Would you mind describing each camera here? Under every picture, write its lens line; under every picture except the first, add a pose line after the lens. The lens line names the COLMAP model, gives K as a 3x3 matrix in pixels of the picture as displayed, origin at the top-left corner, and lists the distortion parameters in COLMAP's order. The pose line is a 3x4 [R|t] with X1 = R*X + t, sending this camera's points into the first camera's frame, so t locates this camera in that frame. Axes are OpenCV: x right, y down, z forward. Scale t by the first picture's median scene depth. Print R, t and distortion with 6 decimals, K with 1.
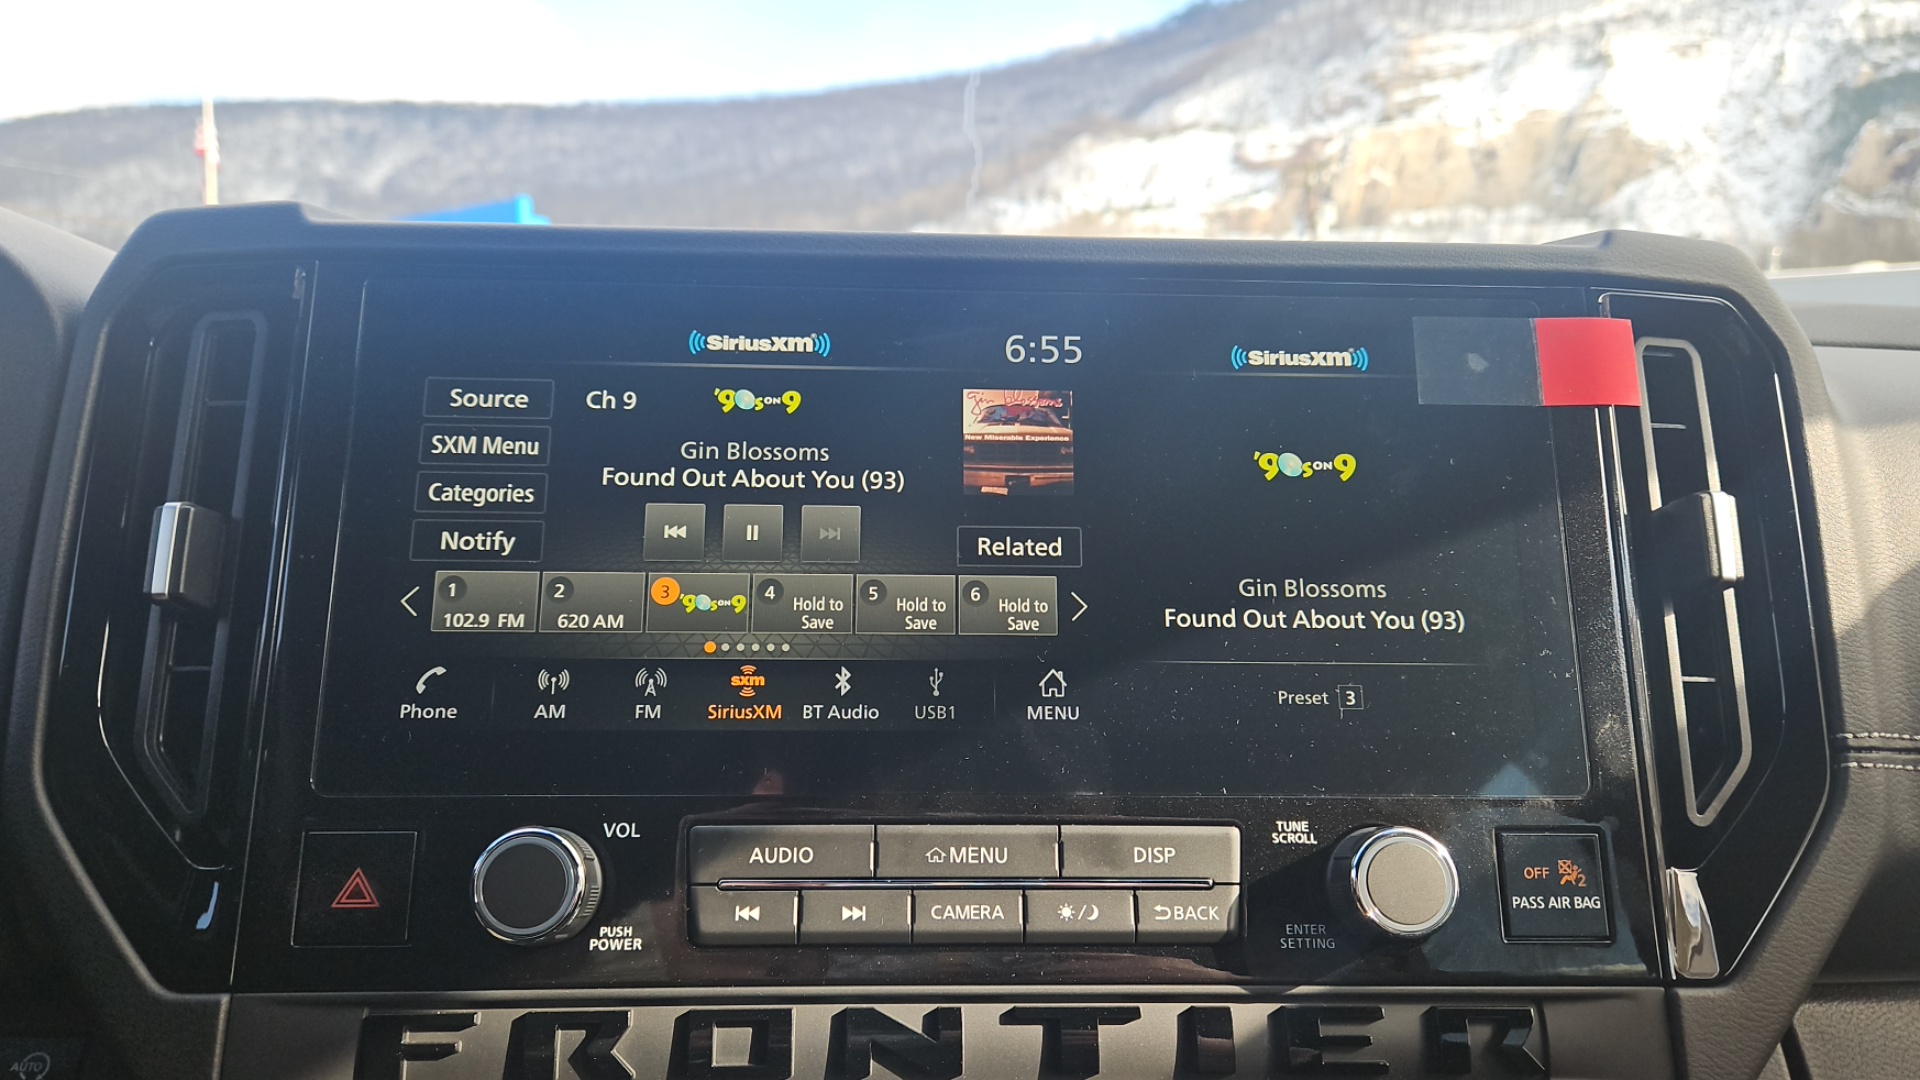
lens RADIAL K [[1430.9, 0, 967.1], [0, 1430.9, 531.7], [0, 0, 1]] dist [0.053075, -0.055089]
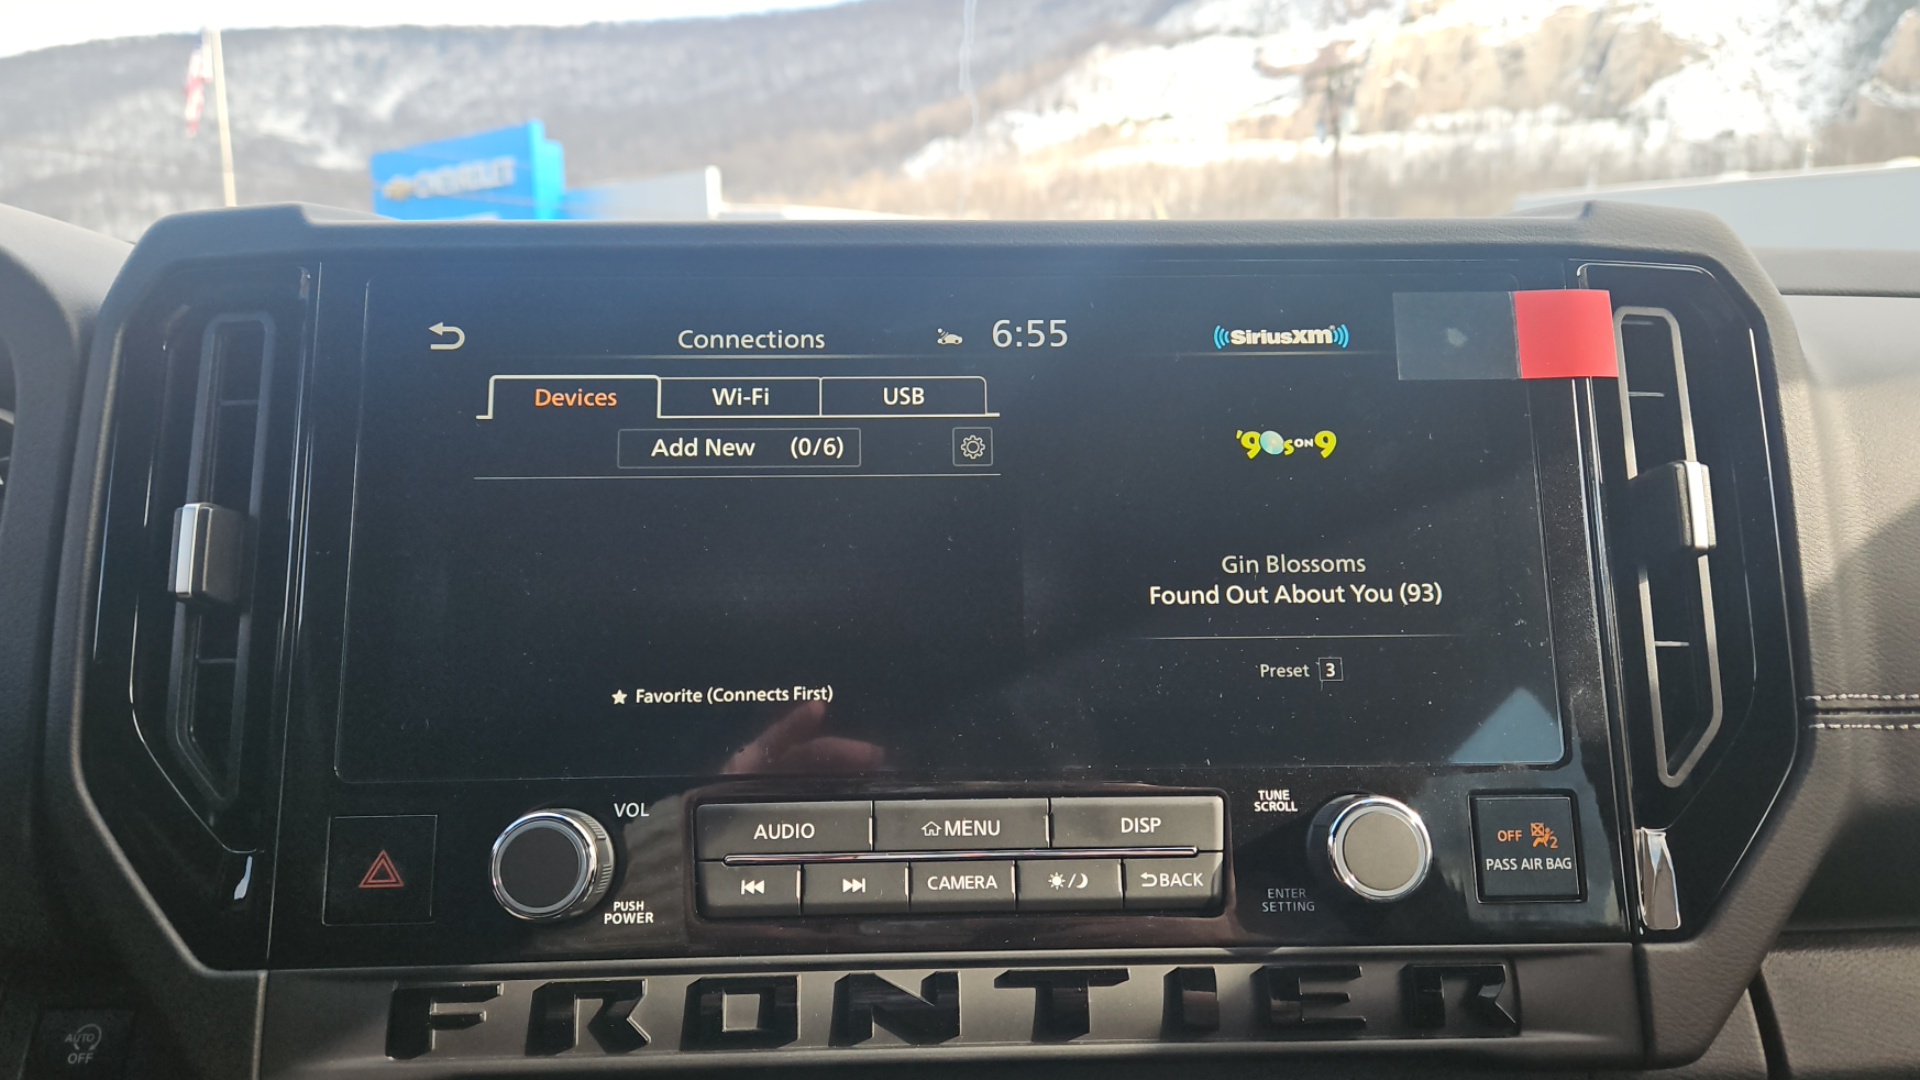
lens RADIAL K [[1430.9, 0, 967.9], [0, 1430.9, 524.7], [0, 0, 1]] dist [0.053075, -0.055089]
pose [[0.999706, -0.018317, -0.015913, 0.023917], [0.019114, 0.998494, 0.051432, -0.046071], [0.014947, -0.051721, 0.998550, -0.029868]]
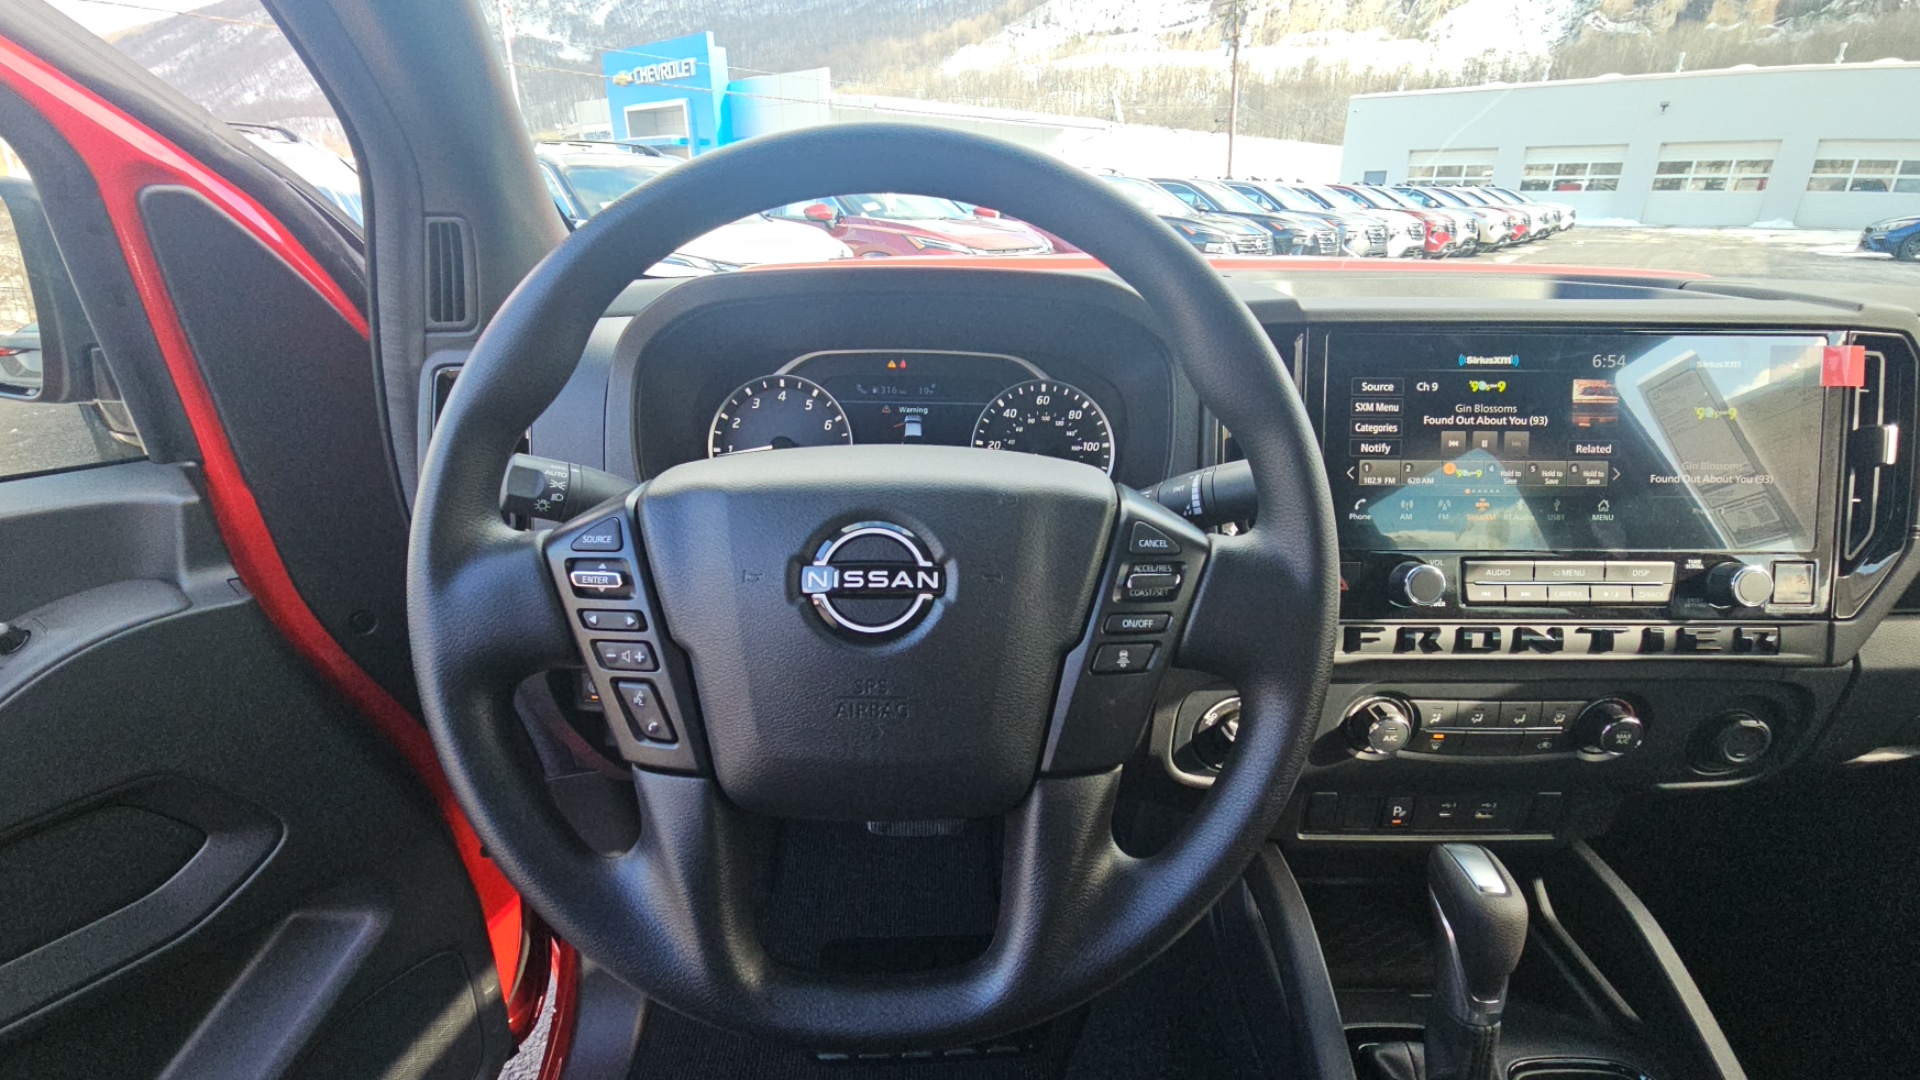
lens RADIAL K [[849.0, 0, 961.2], [0, 849.0, 536.7], [0, 0, 1]] dist [0.012097, -0.008030]
pose [[0.999372, 0.008506, -0.034413, -0.988055], [0.002510, 0.951363, 0.308061, -0.297455], [0.035359, -0.307953, 0.950744, -0.459990]]
